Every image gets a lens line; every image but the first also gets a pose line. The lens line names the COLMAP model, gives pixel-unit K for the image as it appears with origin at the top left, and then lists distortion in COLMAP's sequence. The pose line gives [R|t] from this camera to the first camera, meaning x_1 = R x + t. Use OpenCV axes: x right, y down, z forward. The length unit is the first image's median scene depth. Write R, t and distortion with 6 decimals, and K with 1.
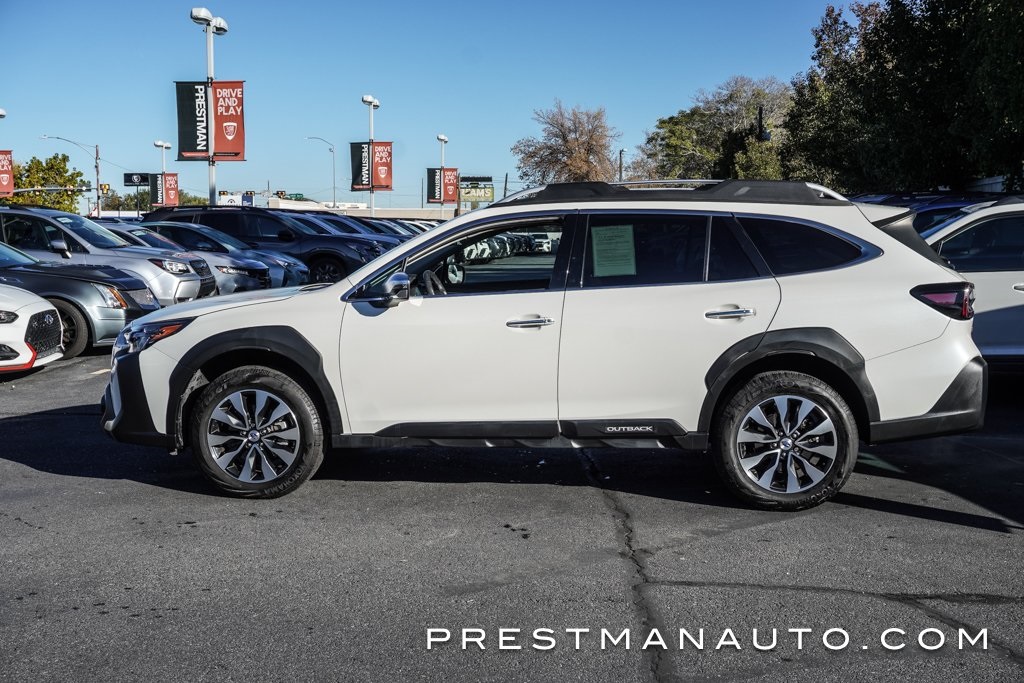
lens RADIAL K [[1212.3, 0, 512.7], [0, 1212.3, 343.1], [0, 0, 1]] dist [-0.000787, 0.000000]
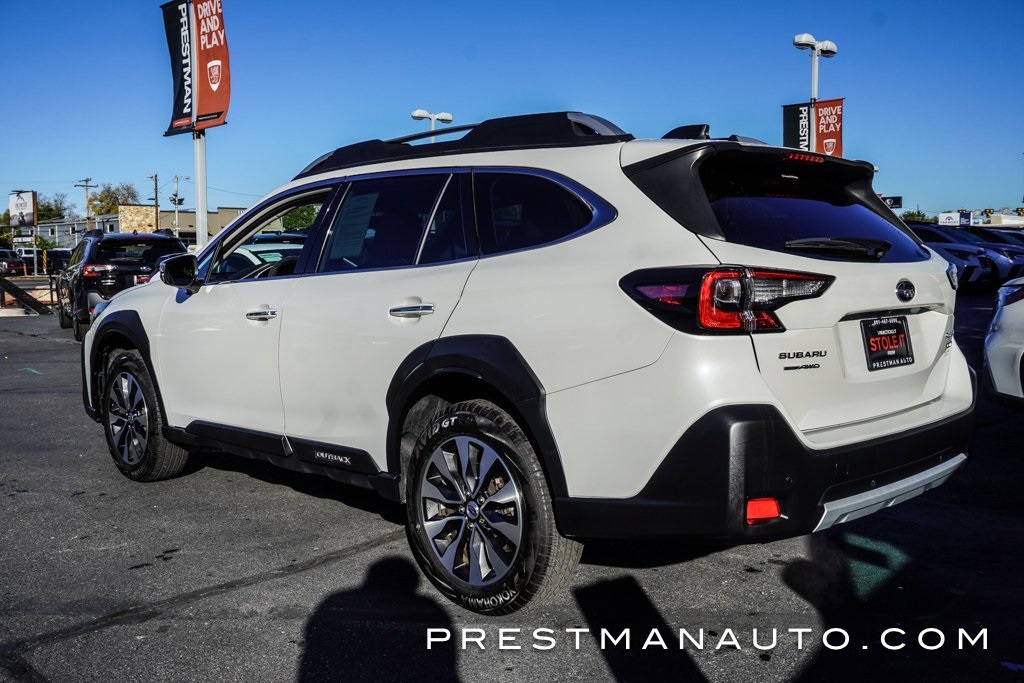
lens RADIAL K [[1023.4, 0, 513.0], [0, 1023.4, 340.3], [0, 0, 1]] dist [-0.021930, 0.000000]
pose [[0.734826, 0.048705, -0.676505, 0.172419], [-0.053909, 0.998457, 0.013328, -0.004960], [0.676110, 0.026676, 0.736318, 0.168764]]
